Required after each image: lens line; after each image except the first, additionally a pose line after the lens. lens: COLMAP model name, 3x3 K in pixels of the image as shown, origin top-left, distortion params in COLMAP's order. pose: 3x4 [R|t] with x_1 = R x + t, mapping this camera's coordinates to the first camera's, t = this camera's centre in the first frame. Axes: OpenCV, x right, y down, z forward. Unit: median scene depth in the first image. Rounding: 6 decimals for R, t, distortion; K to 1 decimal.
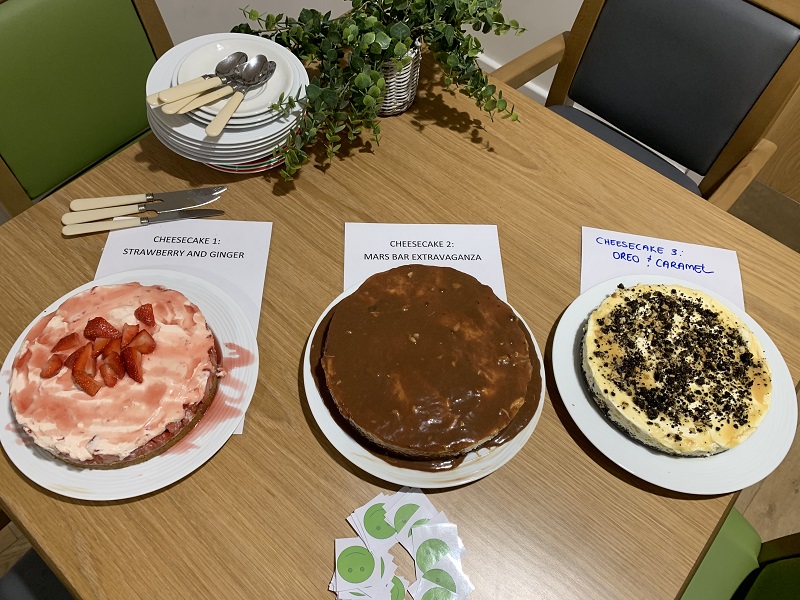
lens RADIAL K [[603.1, 0, 399.0], [0, 603.1, 305.6], [0, 0, 1]] dist [0.011468, -0.015277]
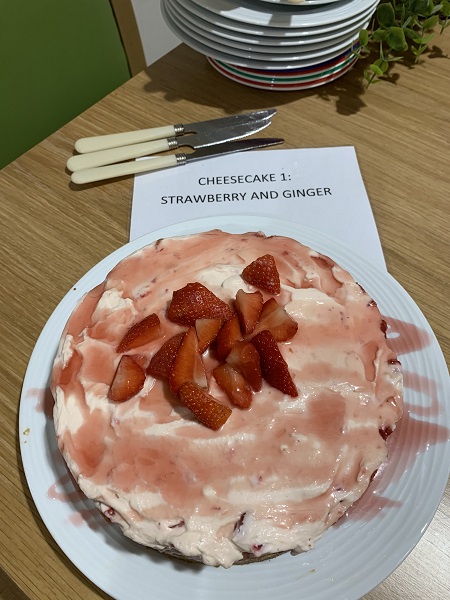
lens RADIAL K [[452.3, 0, 225.6], [0, 452.3, 296.1], [0, 0, 1]] dist [0.011468, -0.015277]
pose [[0.996085, -0.084241, -0.026805, -0.438511], [0.084148, 0.996443, -0.004563, 0.034189], [0.027094, 0.002290, 0.999630, 0.557973]]
